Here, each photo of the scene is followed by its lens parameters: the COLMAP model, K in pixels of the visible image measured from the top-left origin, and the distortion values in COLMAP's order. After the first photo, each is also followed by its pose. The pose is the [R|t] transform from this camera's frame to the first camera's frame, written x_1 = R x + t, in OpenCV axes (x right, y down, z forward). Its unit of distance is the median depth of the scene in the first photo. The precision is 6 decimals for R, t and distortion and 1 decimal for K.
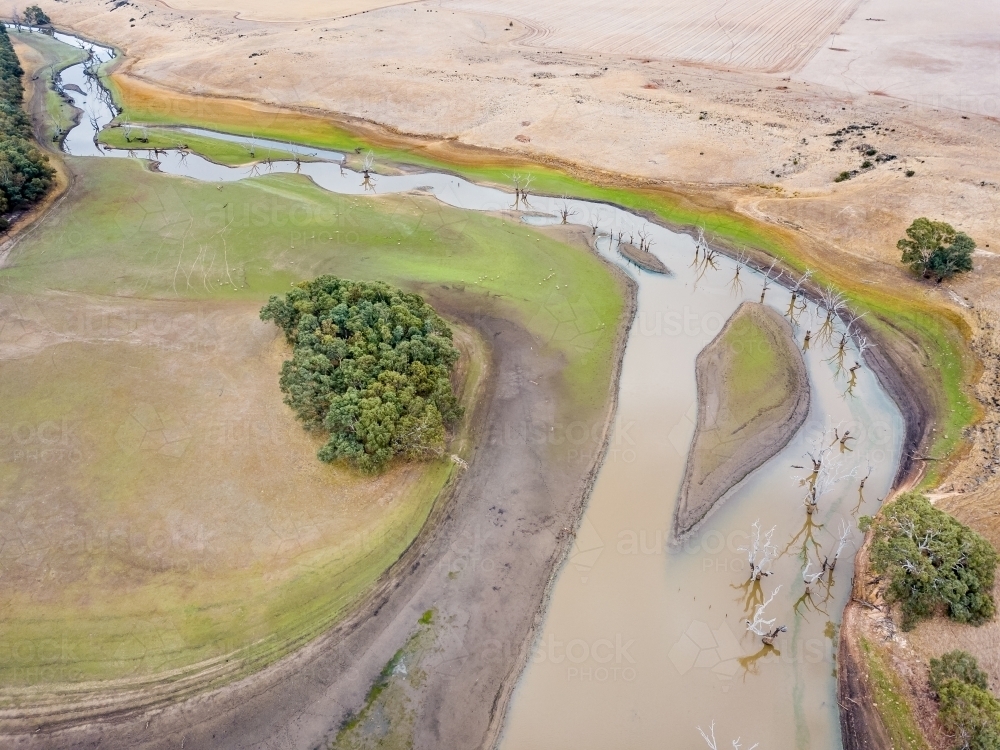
lens RADIAL K [[764.2, 0, 495.5], [0, 764.2, 375.8], [0, 0, 1]] dist [0.026170, -0.004926]
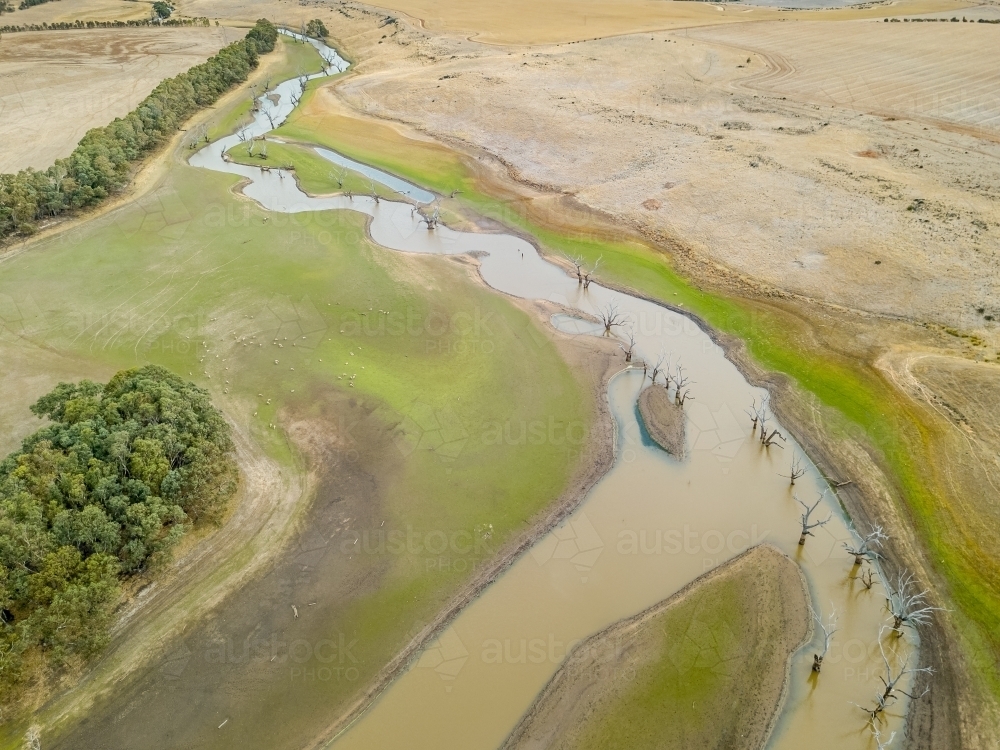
lens RADIAL K [[764.2, 0, 495.5], [0, 764.2, 375.8], [0, 0, 1]] dist [0.026170, -0.004926]
pose [[0.914234, 0.204662, -0.349698, 0.228268], [-0.215279, 0.976514, 0.008694, -0.131940], [0.343264, 0.067335, 0.936822, 0.271181]]
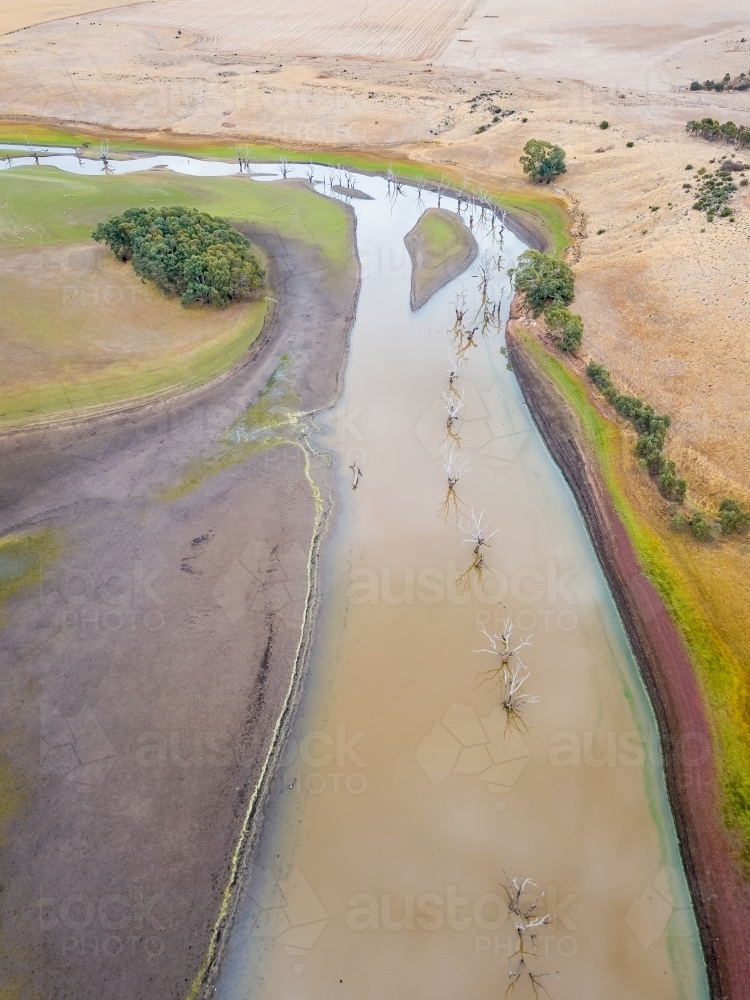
lens RADIAL K [[764.2, 0, 388.9], [0, 764.2, 505.7], [0, 0, 1]] dist [0.026170, -0.004926]
pose [[0.954883, -0.187268, 0.230499, -0.129134], [0.162524, 0.979110, 0.122189, 0.186923], [-0.248565, -0.079214, 0.965371, -0.296159]]
